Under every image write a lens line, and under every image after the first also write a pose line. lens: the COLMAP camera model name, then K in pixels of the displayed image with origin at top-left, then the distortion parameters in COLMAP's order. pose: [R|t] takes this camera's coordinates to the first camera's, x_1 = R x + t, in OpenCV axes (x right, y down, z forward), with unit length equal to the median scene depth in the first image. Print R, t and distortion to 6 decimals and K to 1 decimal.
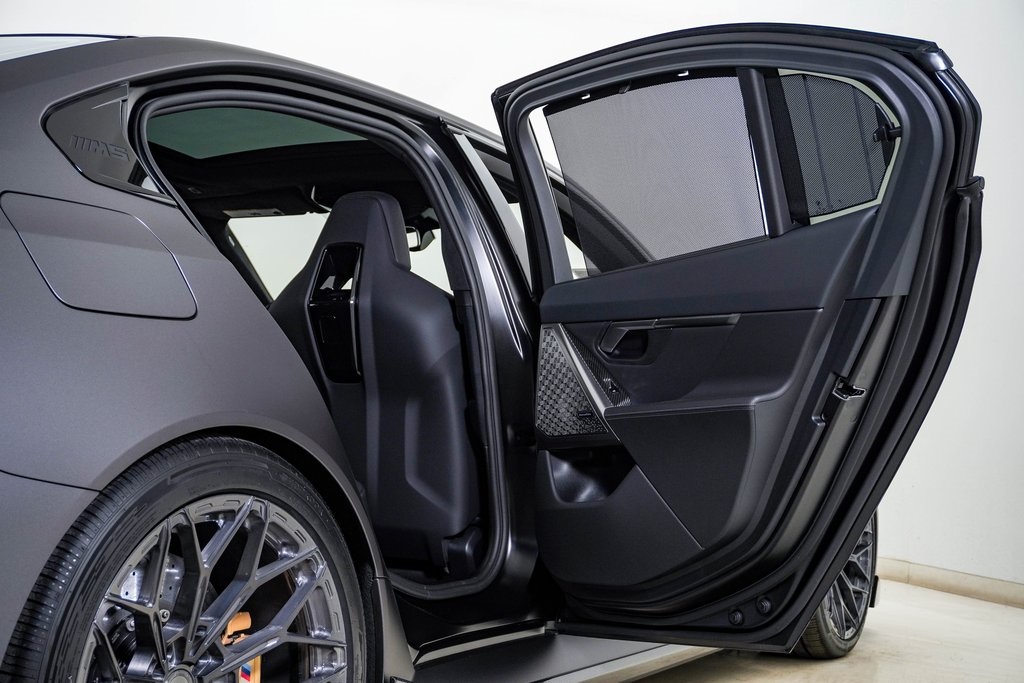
lens RADIAL K [[1429.6, 0, 512.0], [0, 1429.6, 341.5], [0, 0, 1]] dist [0.014202, -0.032108]
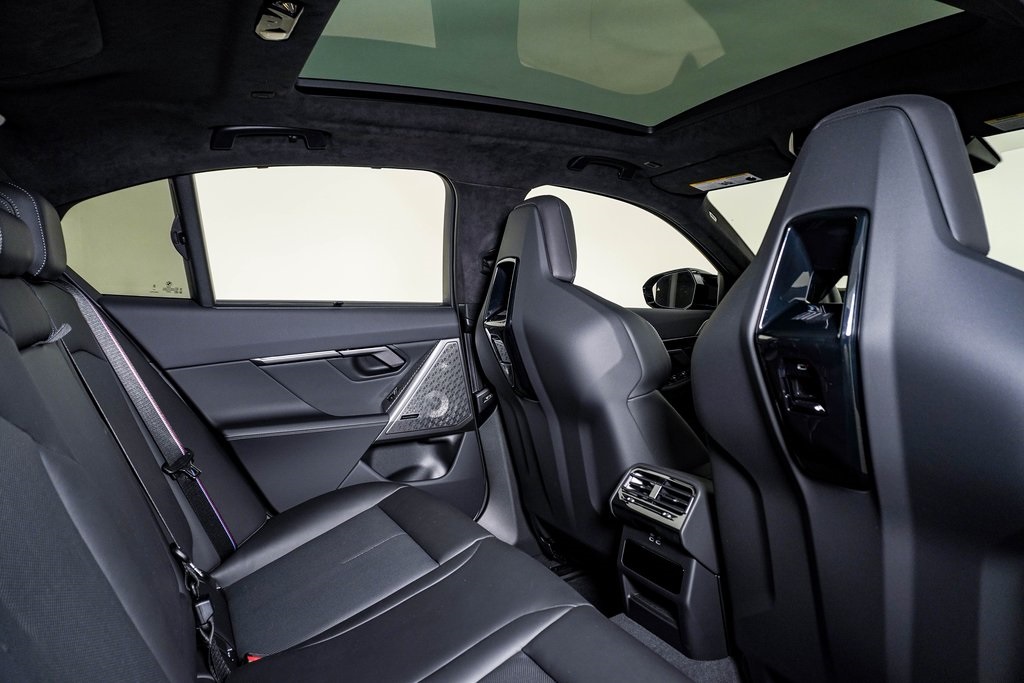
lens RADIAL K [[681.7, 0, 512.0], [0, 681.7, 341.5], [0, 0, 1]] dist [-0.071273, 0.041777]
pose [[0.829633, -0.006568, -0.558270, -0.077530], [0.068681, 0.993537, 0.090376, -0.051120], [0.554068, -0.113322, 0.824722, 0.732168]]
